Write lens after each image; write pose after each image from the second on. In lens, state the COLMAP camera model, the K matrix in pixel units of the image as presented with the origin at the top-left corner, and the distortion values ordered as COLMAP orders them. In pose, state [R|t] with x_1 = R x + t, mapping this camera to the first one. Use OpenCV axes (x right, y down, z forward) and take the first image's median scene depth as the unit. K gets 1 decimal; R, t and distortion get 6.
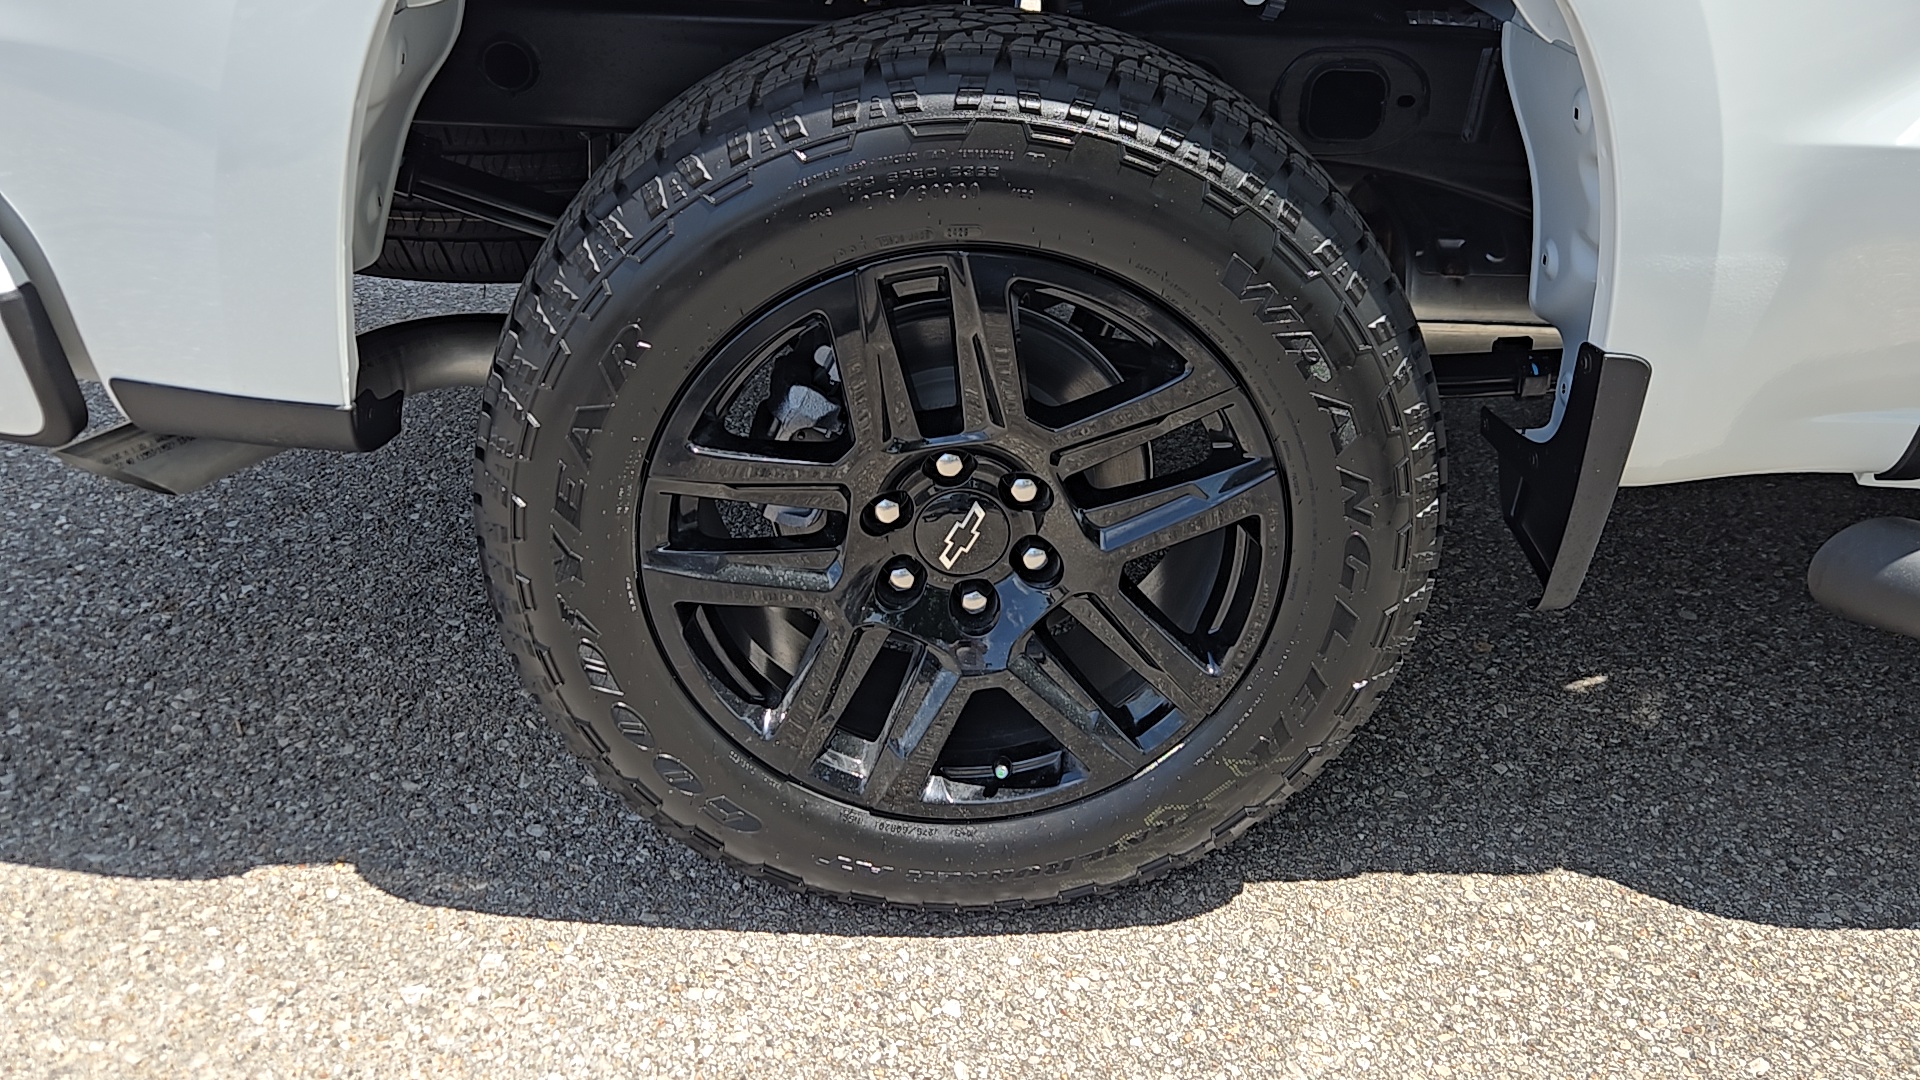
lens RADIAL K [[1606.2, 0, 957.5], [0, 1606.2, 531.5], [0, 0, 1]] dist [0.012592, -0.010147]
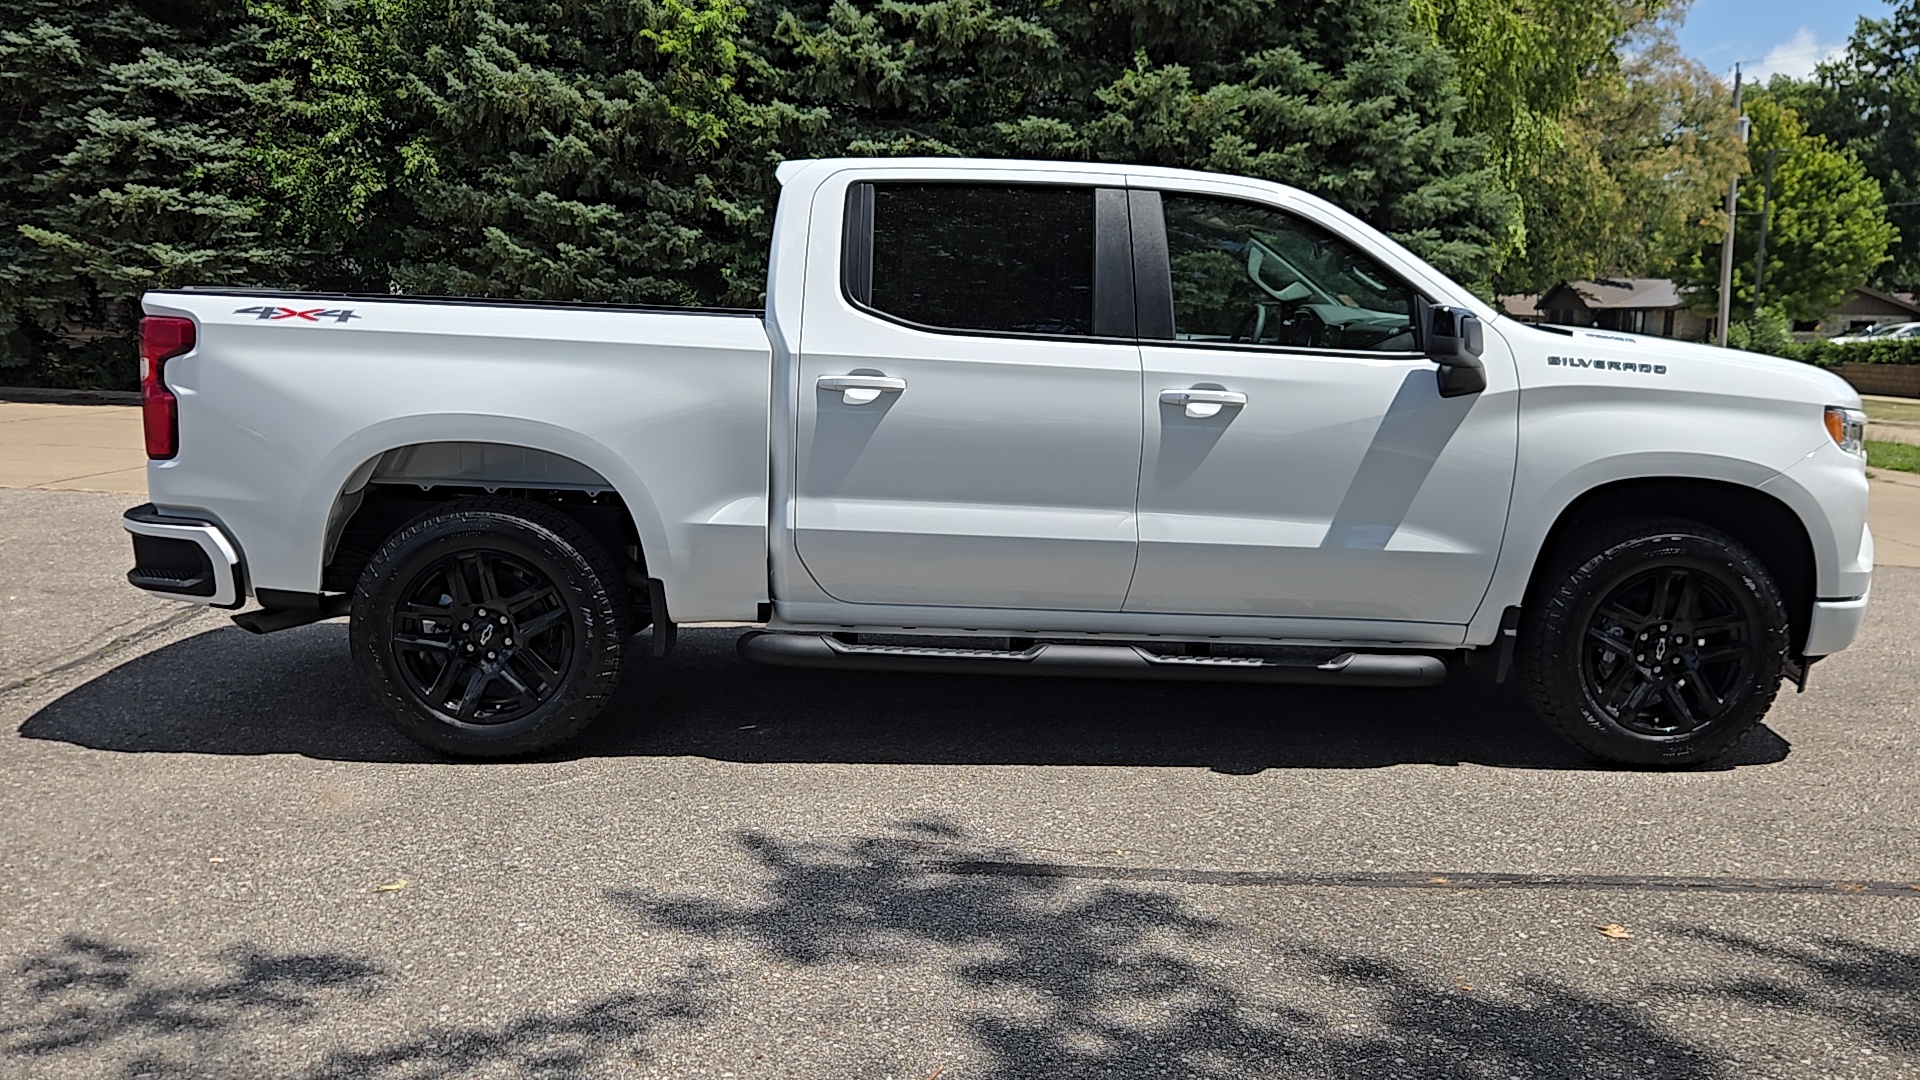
lens RADIAL K [[1606.2, 0, 960.7], [0, 1606.2, 543.0], [0, 0, 1]] dist [0.012592, -0.010147]
pose [[0.999608, -0.005525, 0.027444, 0.967852], [0.014257, 0.944146, -0.329220, 1.011916], [-0.024092, 0.329482, 0.943854, -2.489923]]
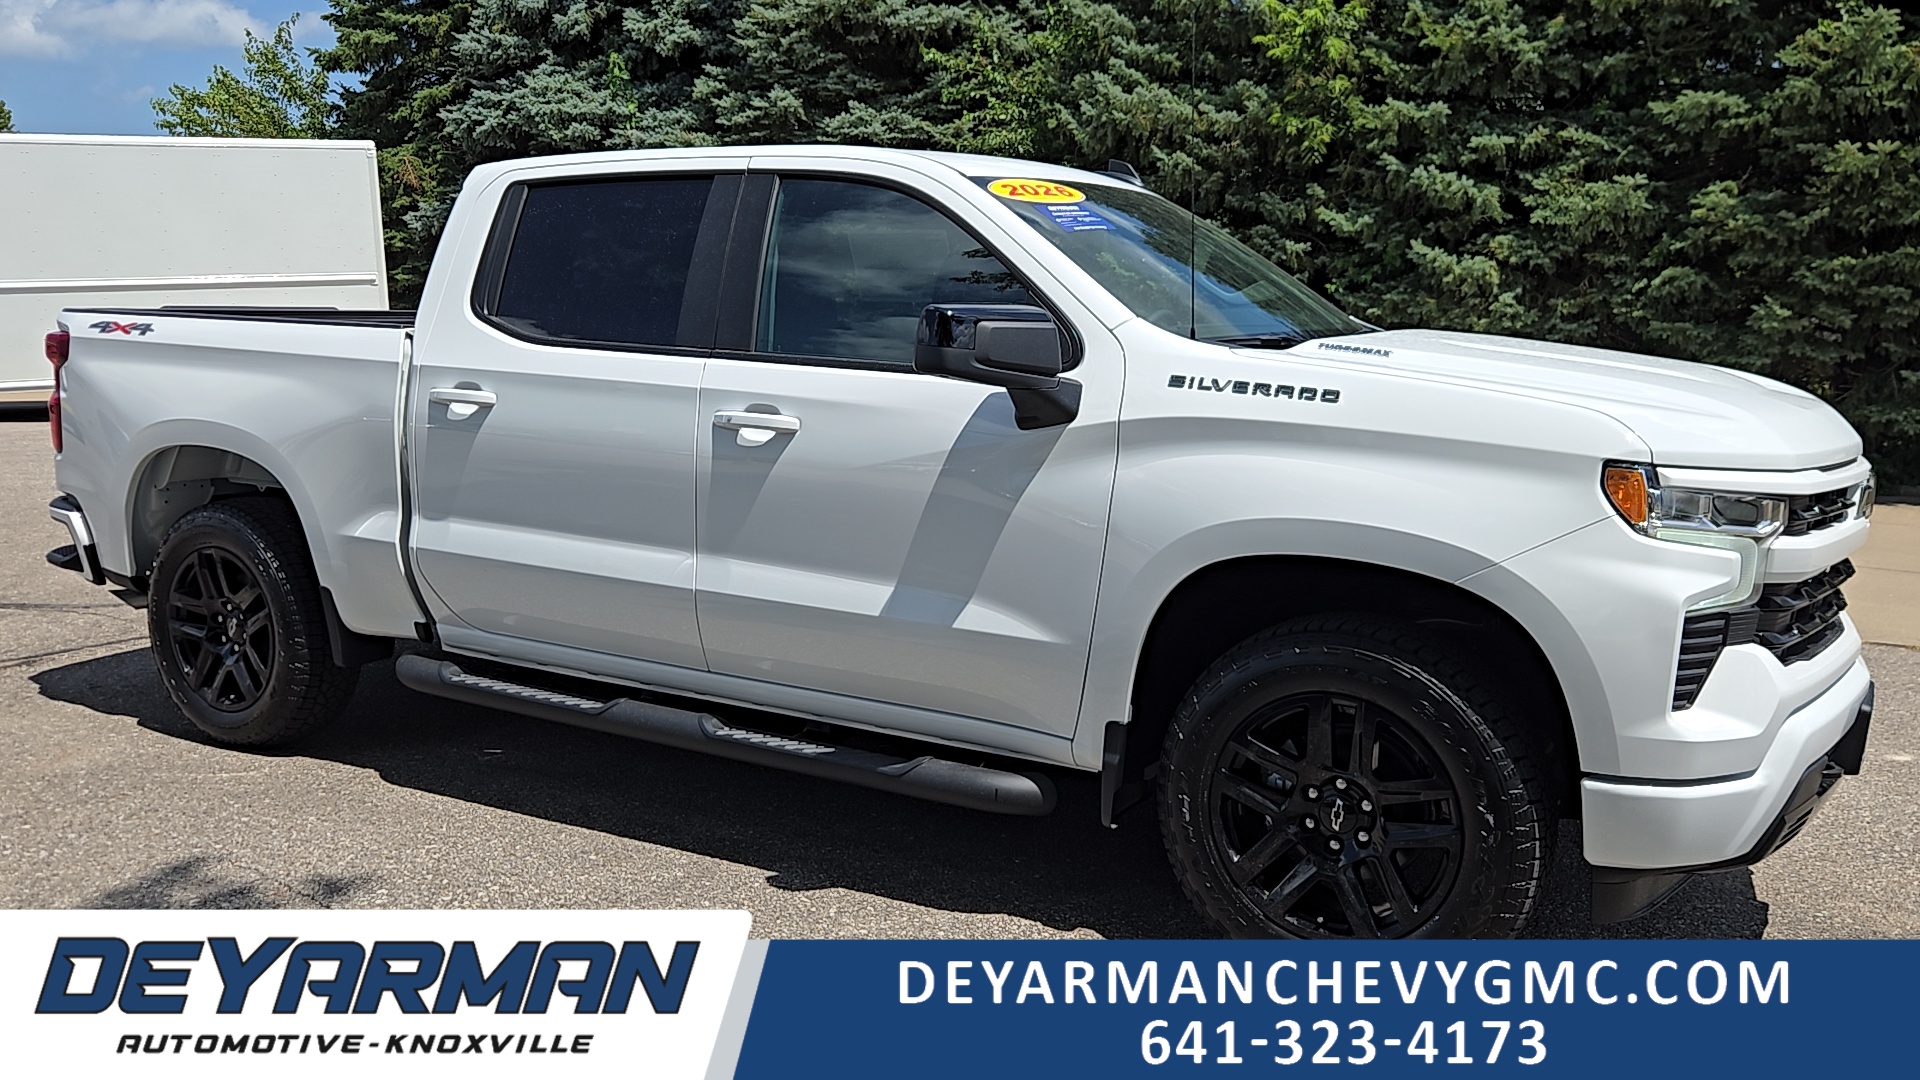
lens RADIAL K [[1606.2, 0, 959.6], [0, 1606.2, 543.8], [0, 0, 1]] dist [0.012592, -0.010147]
pose [[0.851124, 0.060220, -0.521500, 3.471895], [-0.235007, 0.932007, -0.275924, 0.469323], [0.469426, 0.357401, 0.807406, -1.353008]]
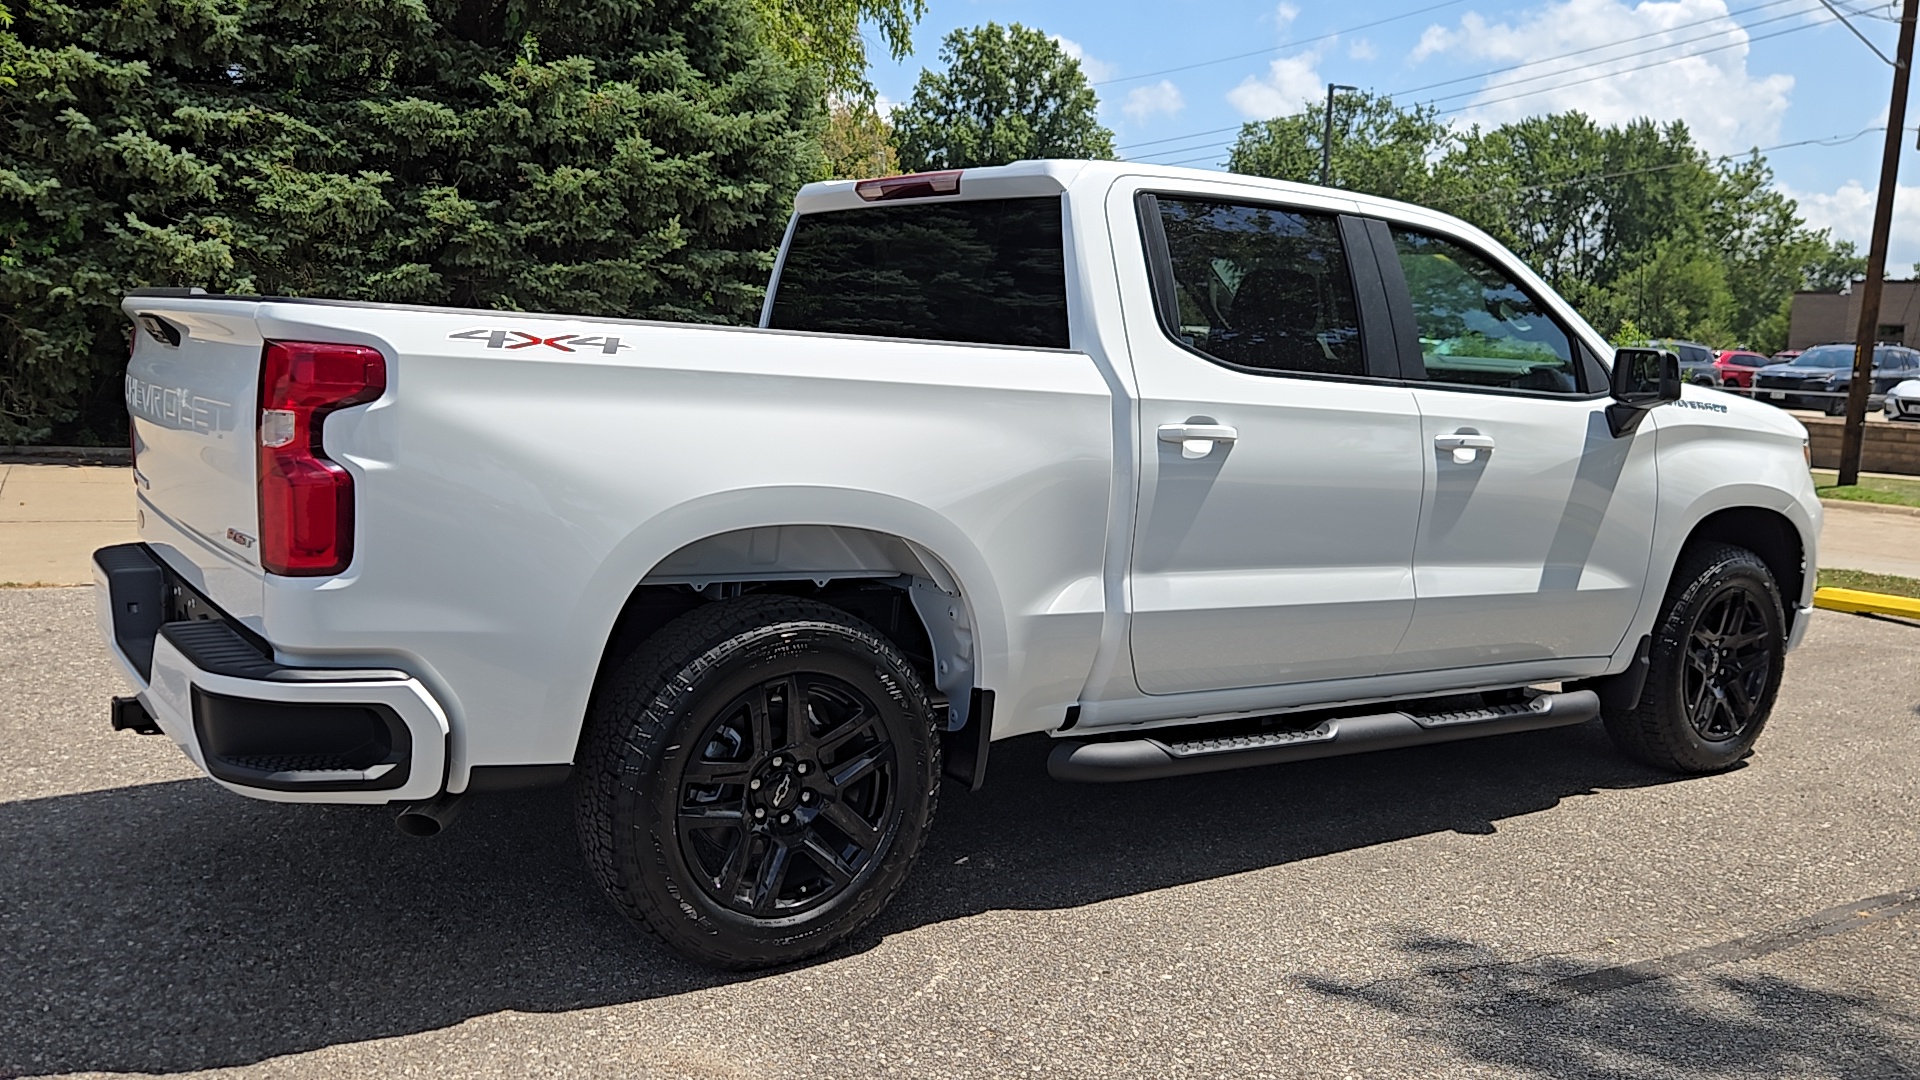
lens RADIAL K [[1606.2, 0, 957.5], [0, 1606.2, 533.4], [0, 0, 1]] dist [0.012592, -0.010147]
pose [[0.836323, -0.052961, 0.545673, -1.148079], [0.233918, 0.934648, -0.267799, 0.374036], [-0.495829, 0.351609, 0.794056, -1.329154]]
